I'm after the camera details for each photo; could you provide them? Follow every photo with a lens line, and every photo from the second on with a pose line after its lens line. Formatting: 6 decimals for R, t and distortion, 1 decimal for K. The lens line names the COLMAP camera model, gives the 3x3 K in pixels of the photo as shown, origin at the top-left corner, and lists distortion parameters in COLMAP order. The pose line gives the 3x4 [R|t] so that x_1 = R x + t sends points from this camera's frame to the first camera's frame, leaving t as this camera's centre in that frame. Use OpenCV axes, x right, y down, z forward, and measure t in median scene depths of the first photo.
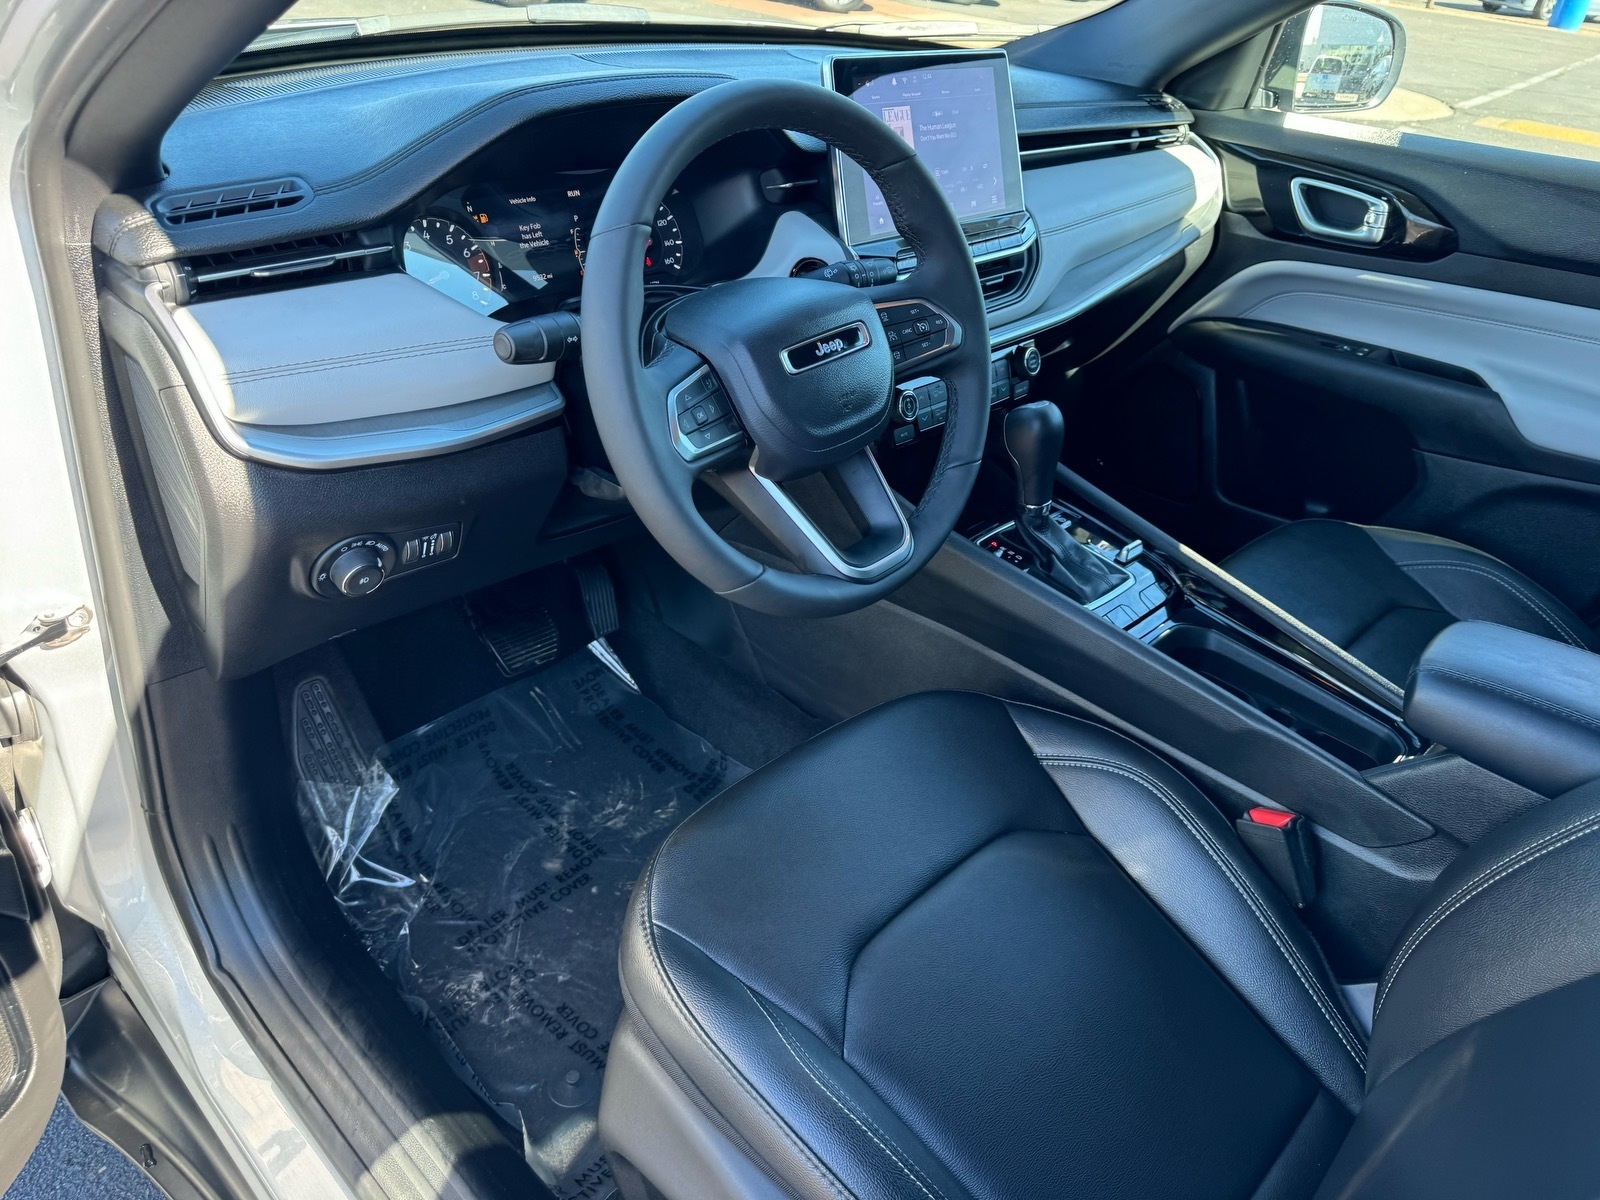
lens RADIAL K [[1147.3, 0, 791.5], [0, 1147.3, 596.1], [0, 0, 1]] dist [0.072078, -0.095309]
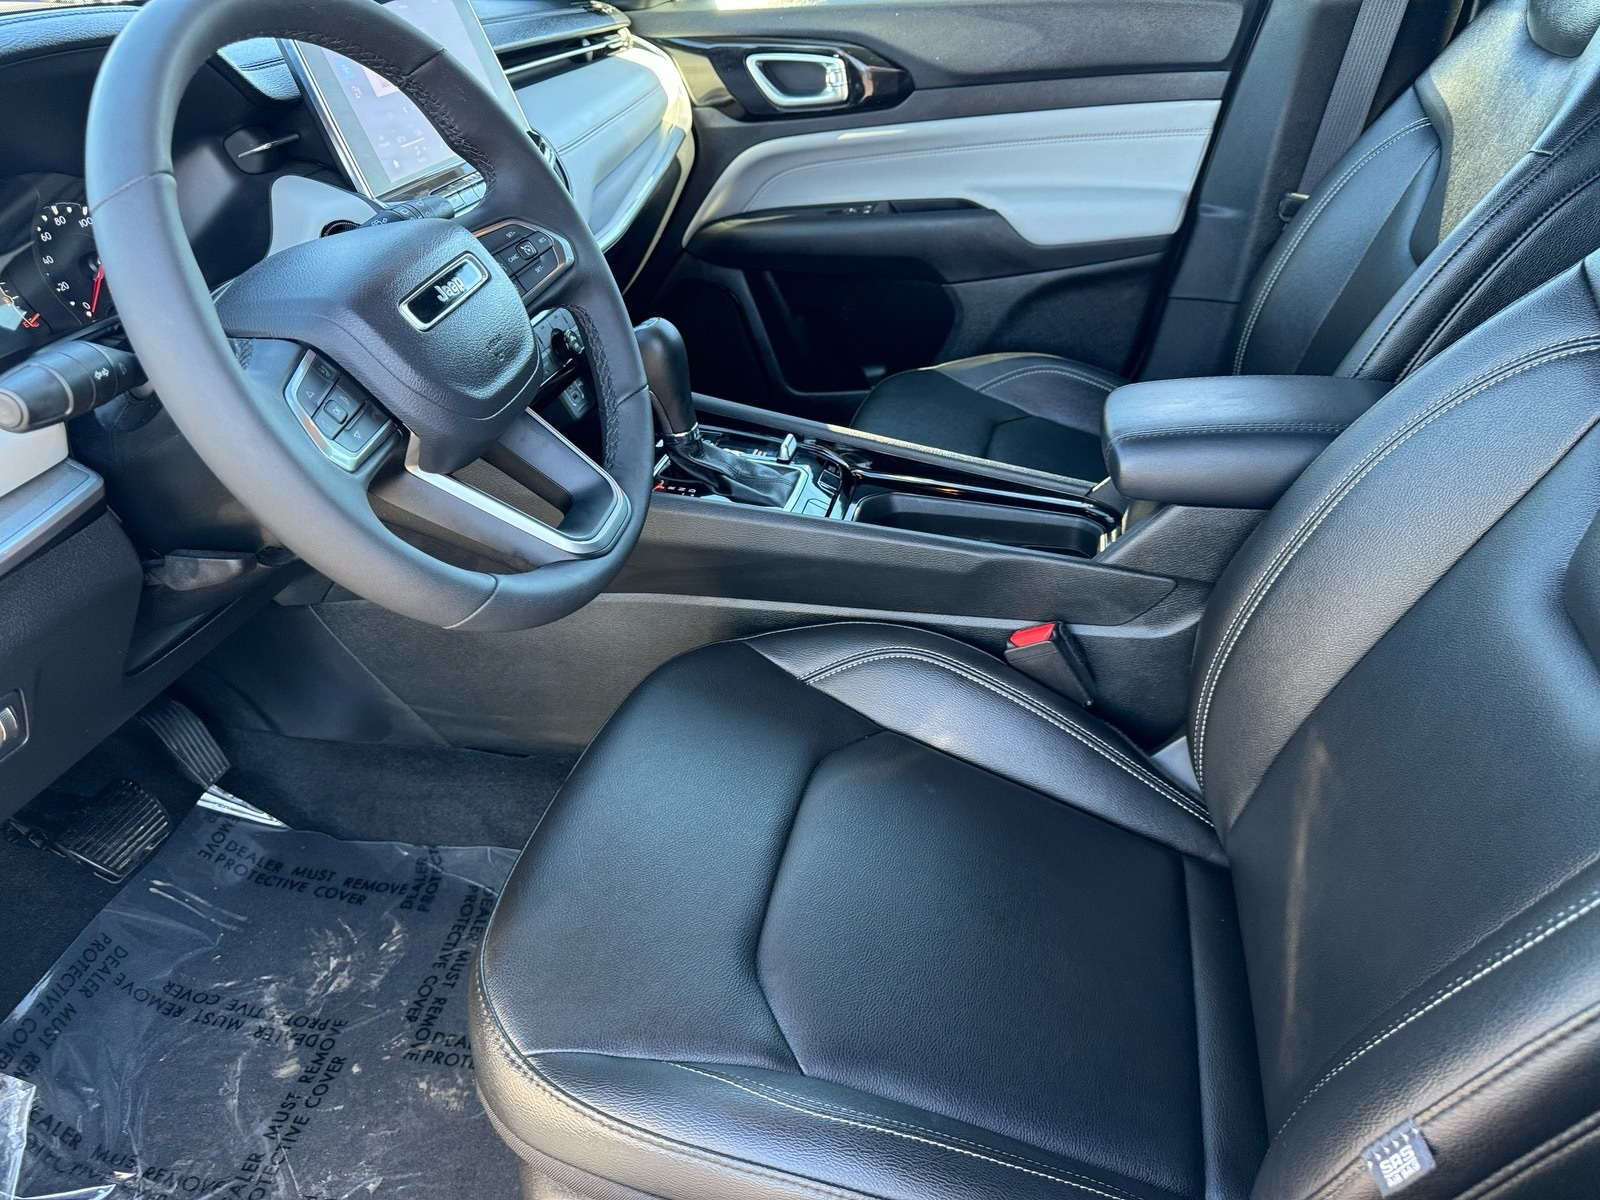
lens RADIAL K [[1147.3, 0, 811.2], [0, 1147.3, 602.7], [0, 0, 1]] dist [0.072078, -0.095309]
pose [[0.844012, -0.378252, 0.380221, -0.103744], [0.373661, 0.923281, 0.089049, 0.002902], [-0.384734, 0.066915, 0.920599, 0.137141]]
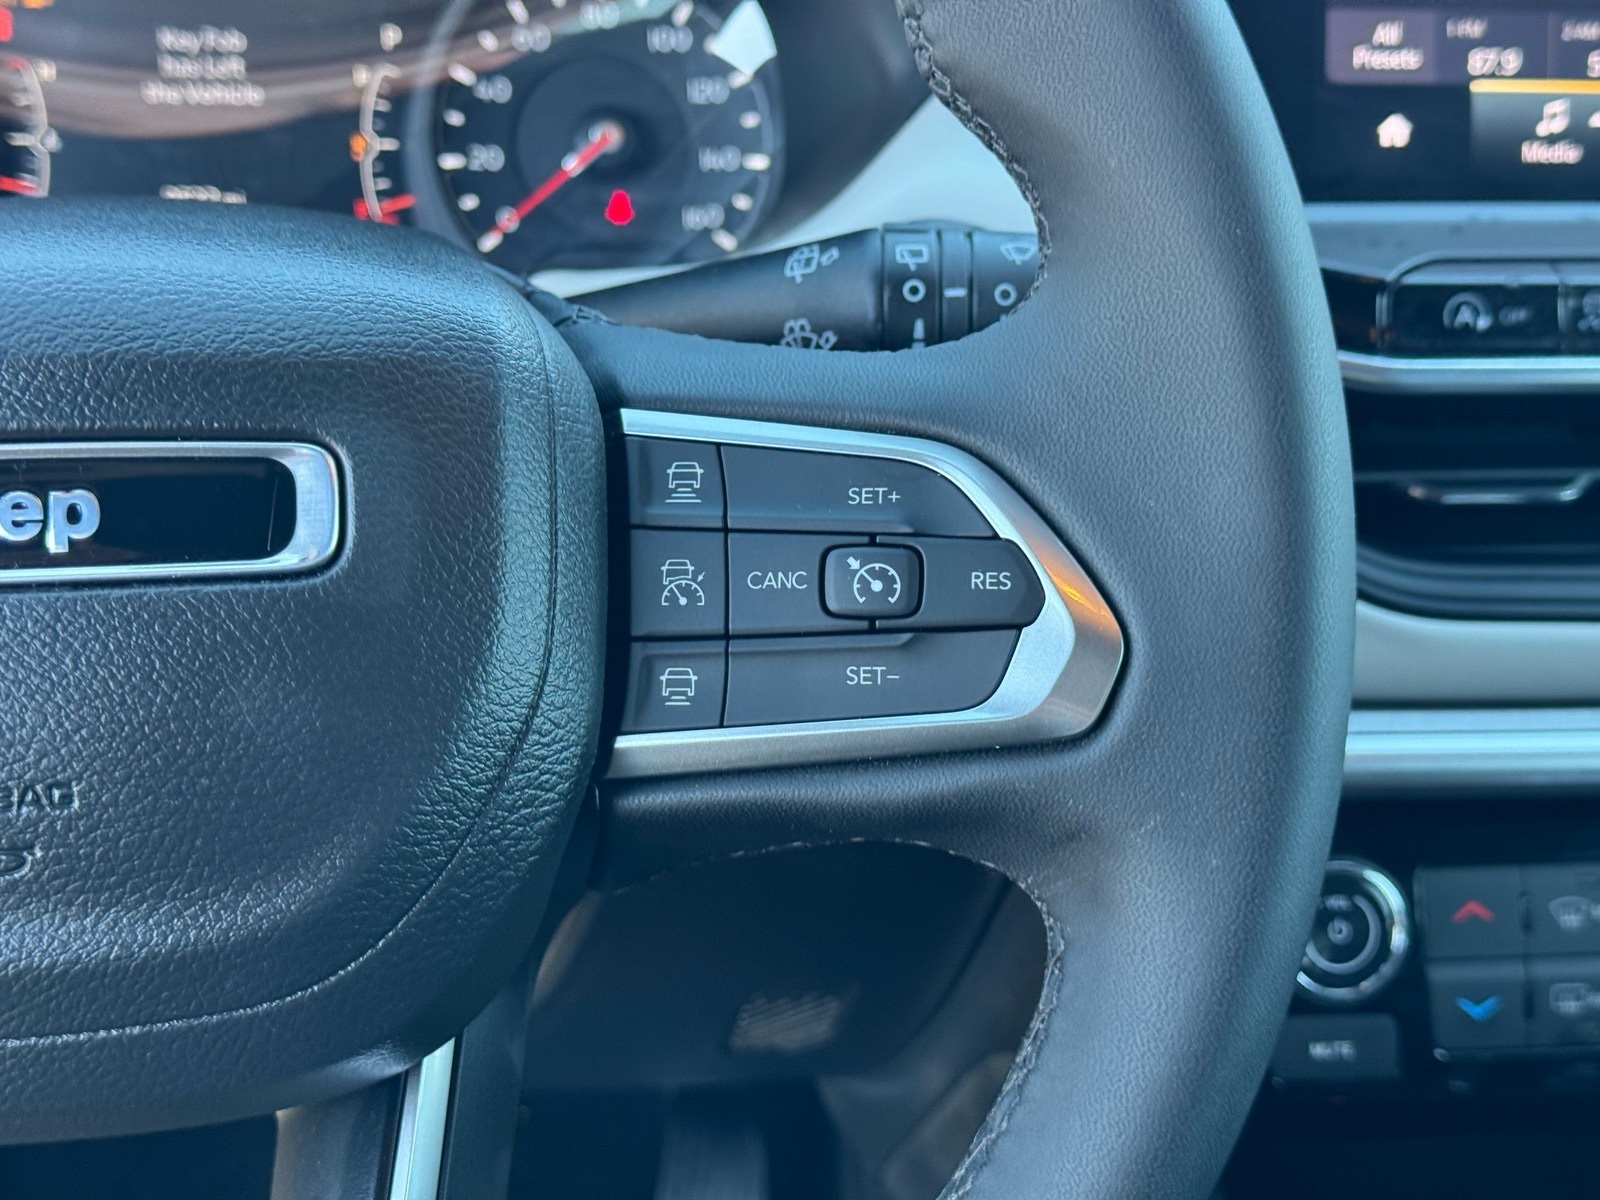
lens RADIAL K [[2271.7, 0, 782.6], [0, 2271.7, 604.2], [0, 0, 1]] dist [0.130993, 0.000000]
pose [[0.811660, 0.193434, -0.551172, 0.245716], [-0.291348, 0.951891, -0.094974, -0.153442], [0.506284, 0.237669, 0.828969, 0.569807]]
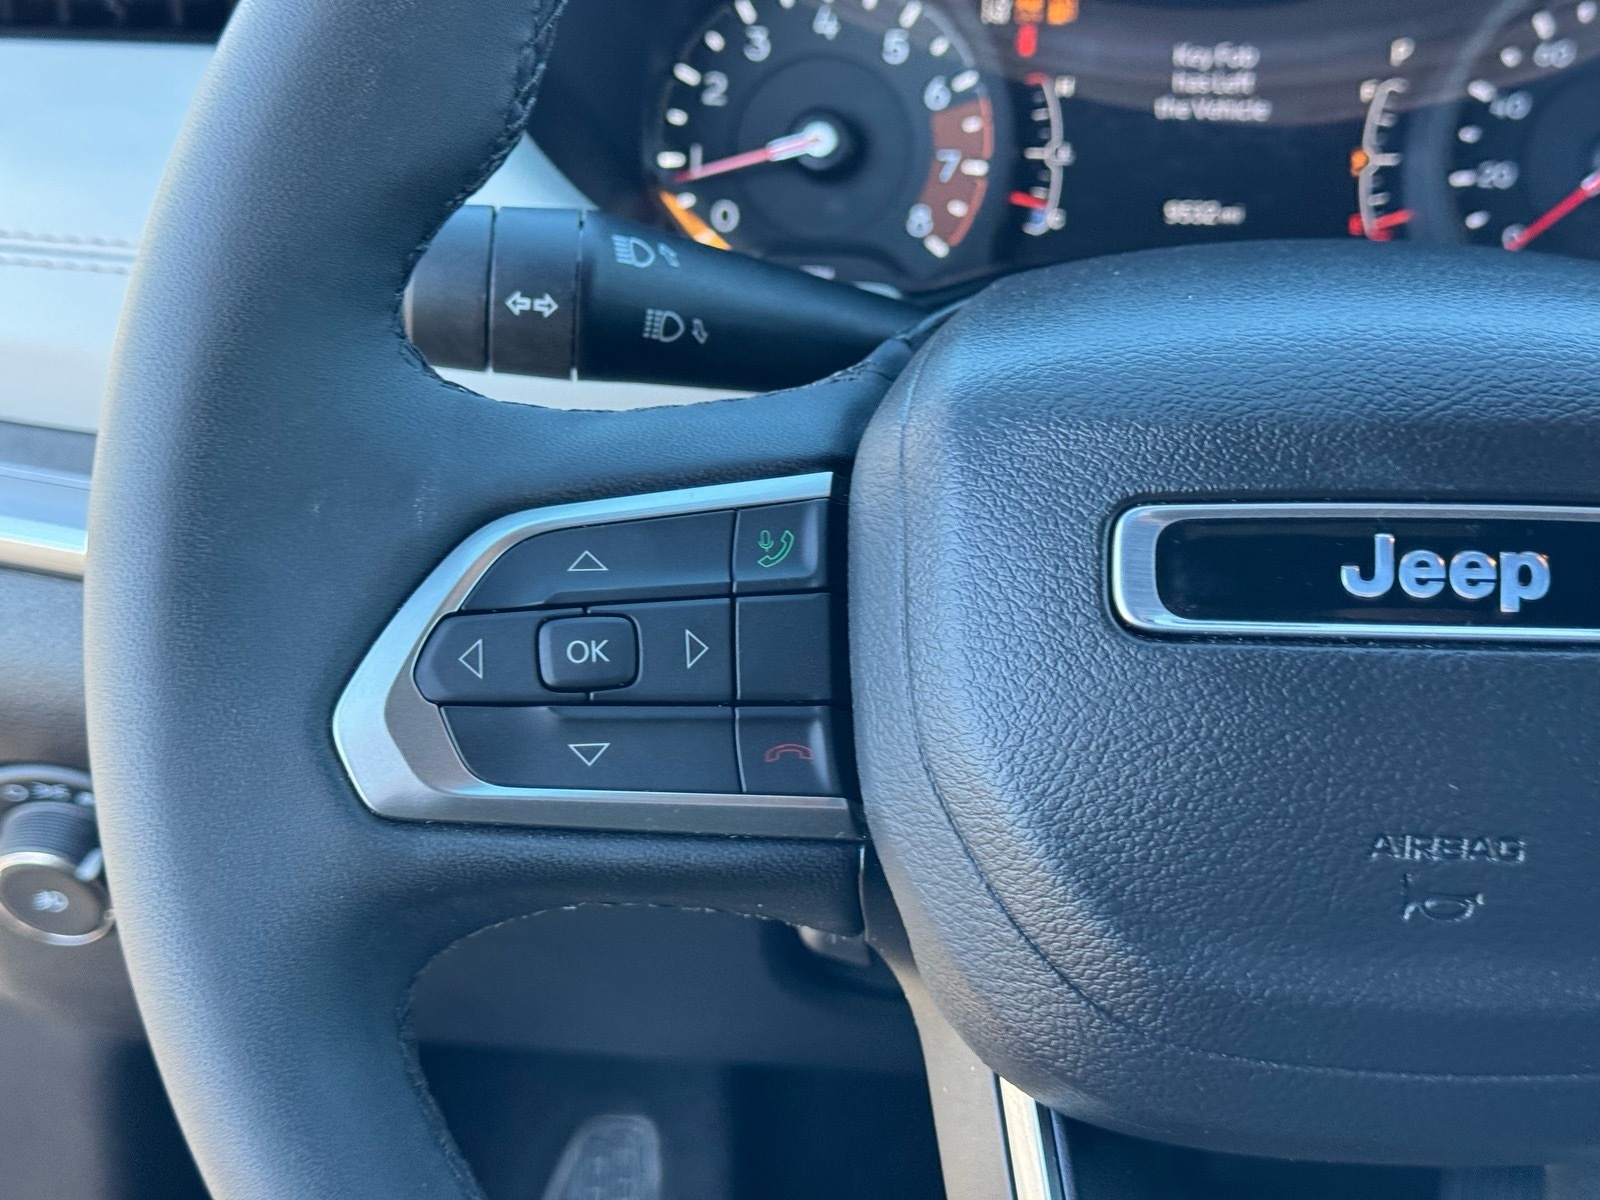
lens RADIAL K [[2271.7, 0, 810.3], [0, 2271.7, 613.0], [0, 0, 1]] dist [0.130993, 0.000000]
pose [[0.665233, 0.255675, -0.701496, 0.163410], [-0.365515, 0.930776, -0.007379, -0.126190], [0.651049, 0.261316, 0.712636, 0.493464]]
